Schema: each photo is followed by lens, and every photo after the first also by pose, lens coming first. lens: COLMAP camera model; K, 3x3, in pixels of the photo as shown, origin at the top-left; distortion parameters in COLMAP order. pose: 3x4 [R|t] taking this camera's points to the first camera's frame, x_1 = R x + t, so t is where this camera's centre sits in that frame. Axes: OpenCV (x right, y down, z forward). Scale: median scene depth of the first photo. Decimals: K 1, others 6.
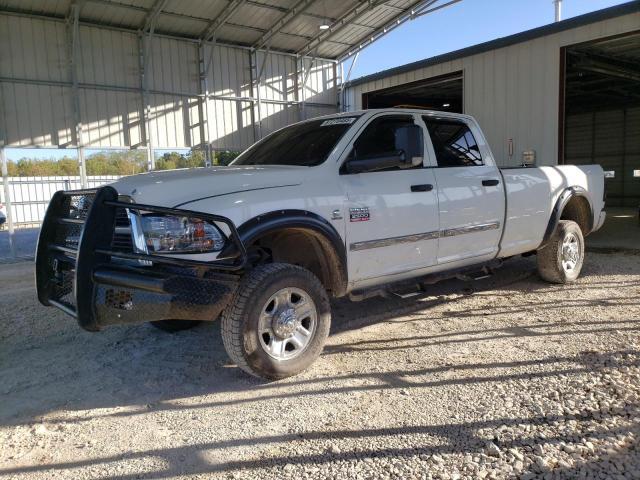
lens RADIAL K [[505.5, 0, 322.5], [0, 505.5, 240.2], [0, 0, 1]] dist [0.009663, 0.001294]
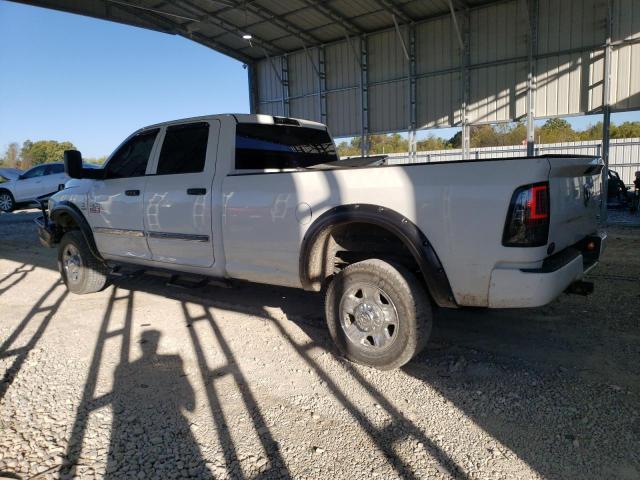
lens RADIAL K [[505.5, 0, 322.5], [0, 505.5, 239.6], [0, 0, 1]] dist [0.009663, 0.001294]
pose [[0.204803, 0.171055, -0.963741, 0.545230], [-0.078013, 0.984332, 0.158131, -0.081085], [0.975689, 0.042798, 0.214939, 0.437340]]
